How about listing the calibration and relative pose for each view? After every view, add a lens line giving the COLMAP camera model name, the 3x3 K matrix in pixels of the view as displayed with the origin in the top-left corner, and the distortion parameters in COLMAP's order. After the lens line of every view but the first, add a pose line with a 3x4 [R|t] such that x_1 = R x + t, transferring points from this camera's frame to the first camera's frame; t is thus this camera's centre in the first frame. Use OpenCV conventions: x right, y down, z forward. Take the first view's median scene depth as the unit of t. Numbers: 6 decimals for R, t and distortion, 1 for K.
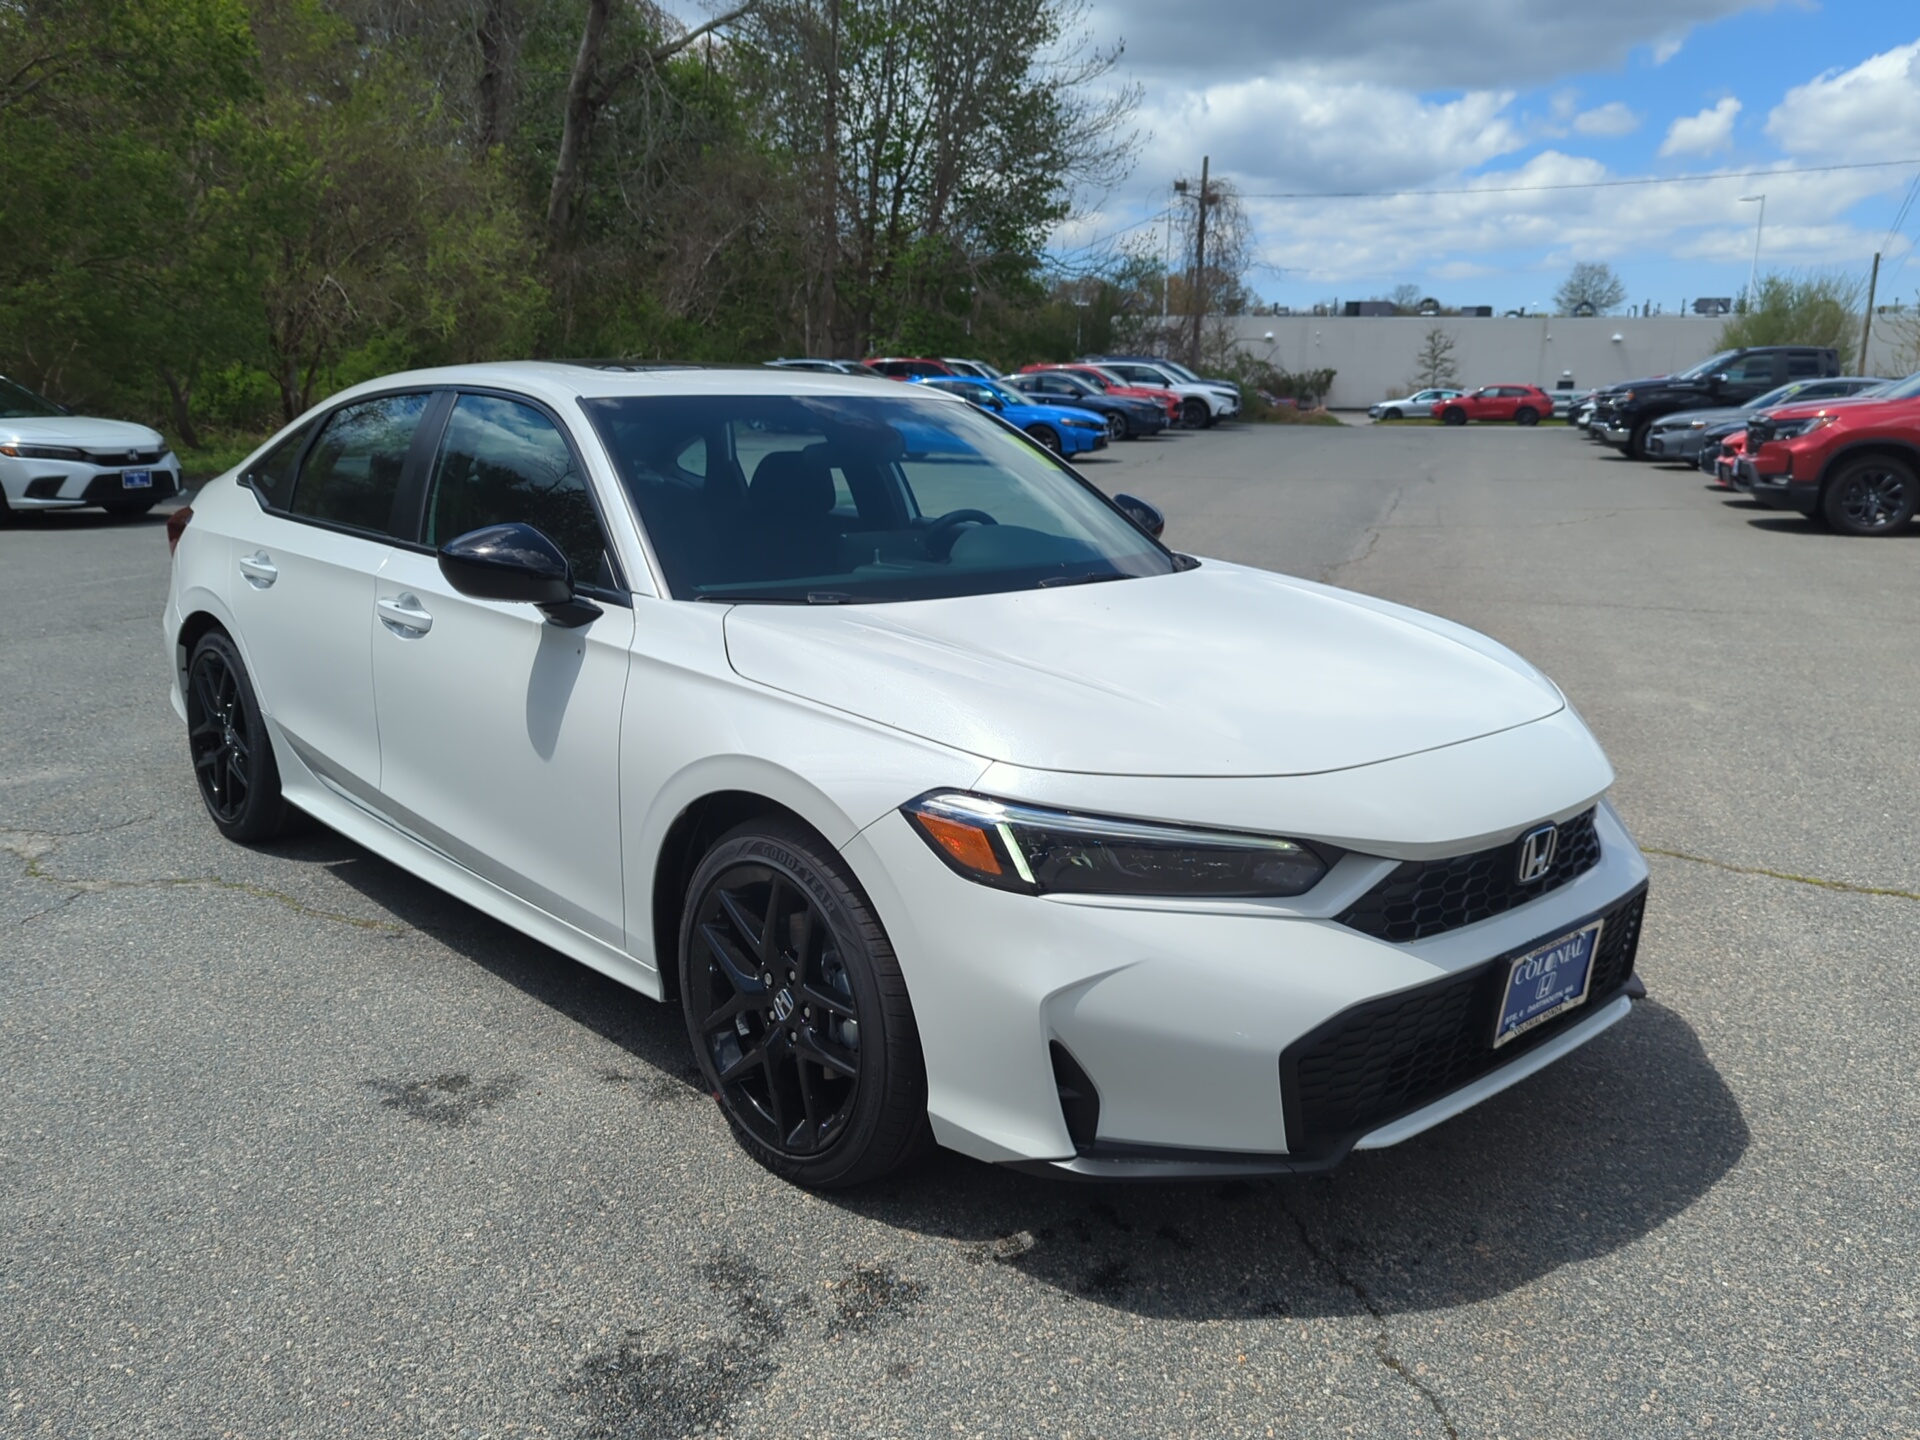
lens RADIAL K [[1558.4, 0, 966.3], [0, 1558.4, 723.4], [0, 0, 1]] dist [0.058530, -0.058505]
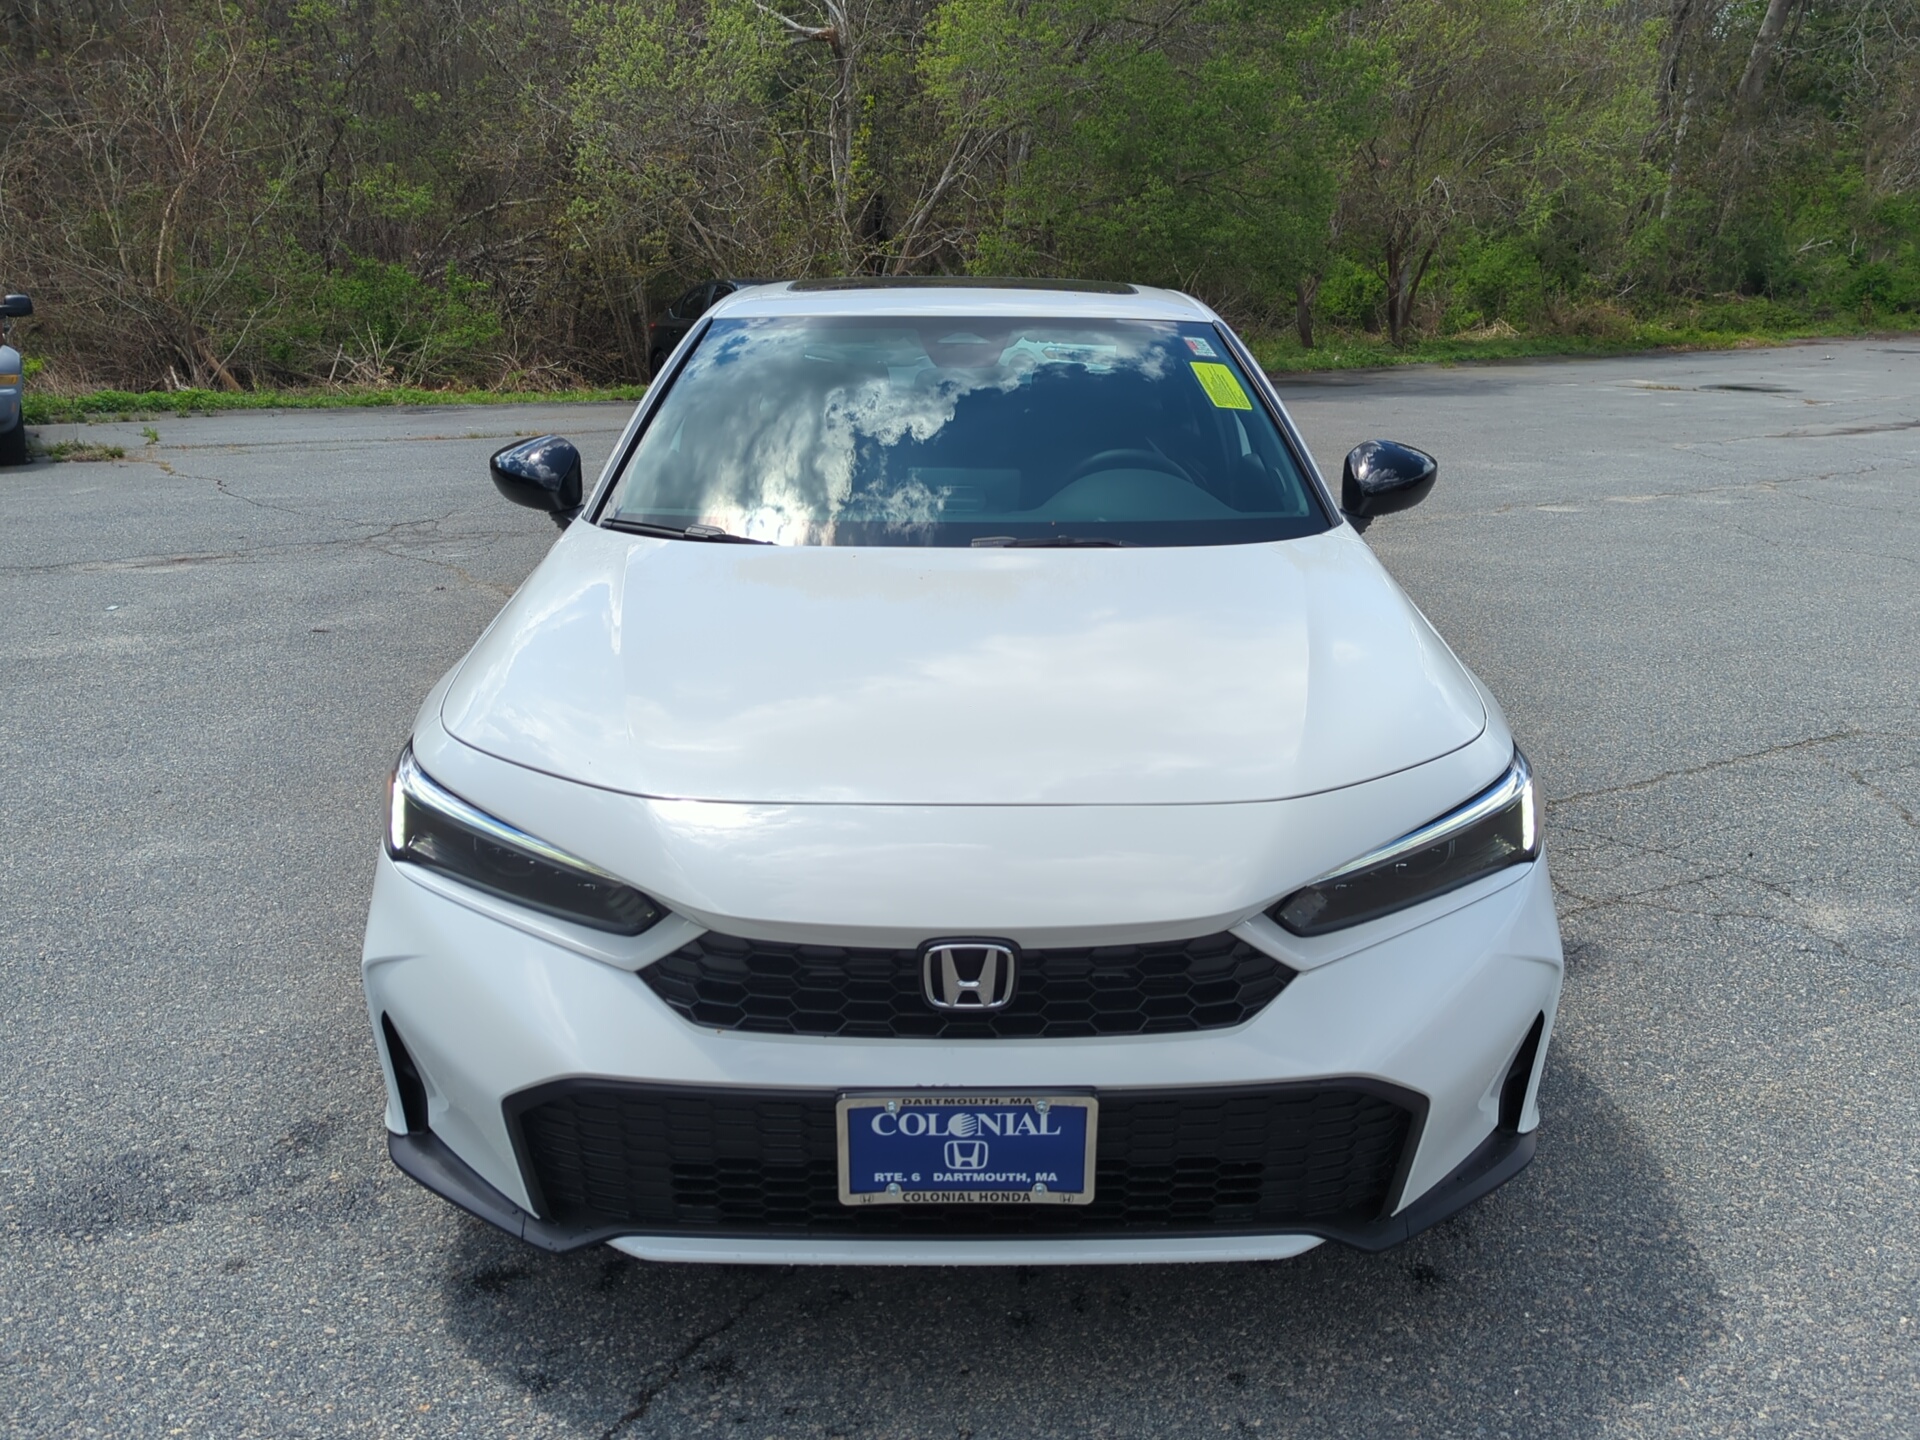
lens RADIAL K [[1558.4, 0, 970.9], [0, 1558.4, 720.6], [0, 0, 1]] dist [0.058530, -0.058505]
pose [[0.734589, 0.174664, -0.655645, 0.132973], [-0.135525, 0.984598, 0.110455, -0.017570], [0.664839, 0.007717, 0.746947, 0.077960]]
